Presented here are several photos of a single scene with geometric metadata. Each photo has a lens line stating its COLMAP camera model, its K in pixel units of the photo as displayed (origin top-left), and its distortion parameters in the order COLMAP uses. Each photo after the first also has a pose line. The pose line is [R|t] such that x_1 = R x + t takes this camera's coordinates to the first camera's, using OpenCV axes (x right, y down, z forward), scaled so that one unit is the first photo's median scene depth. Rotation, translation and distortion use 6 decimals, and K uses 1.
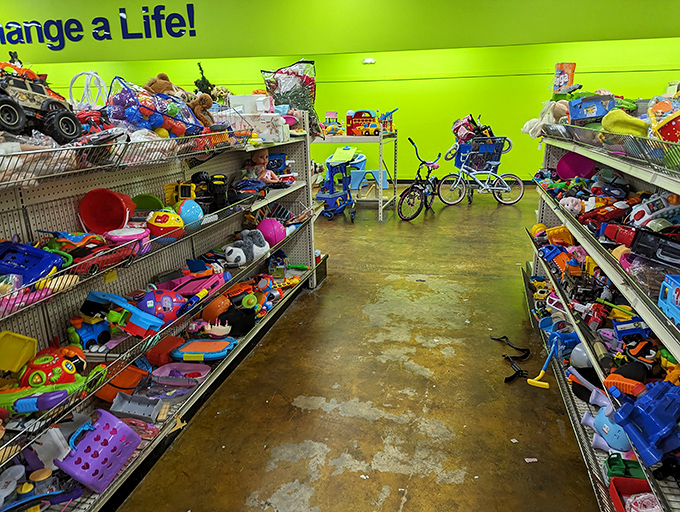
lens RADIAL K [[488.6, 0, 342.6], [0, 488.6, 254.1], [0, 0, 1]] dist [0.026201, -0.024277]
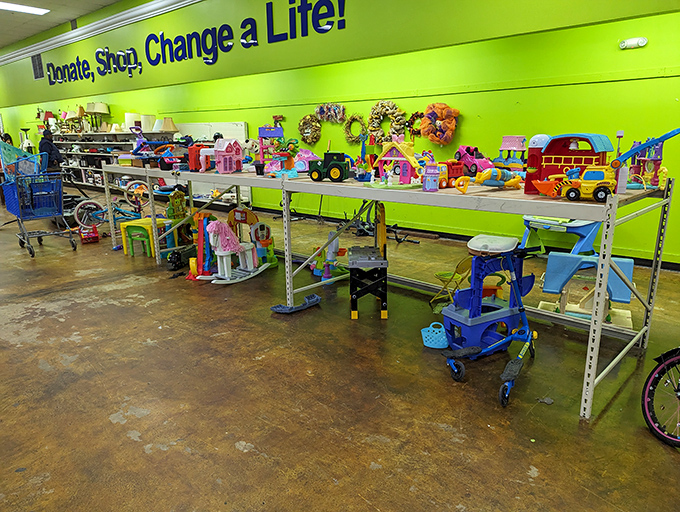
lens RADIAL K [[488.6, 0, 343.0], [0, 488.6, 260.2], [0, 0, 1]] dist [0.026201, -0.024277]
pose [[0.881718, 0.122026, -0.455723, 0.050363], [-0.139444, 0.990219, -0.004649, -0.116883], [0.450699, 0.067647, 0.890109, 0.402332]]
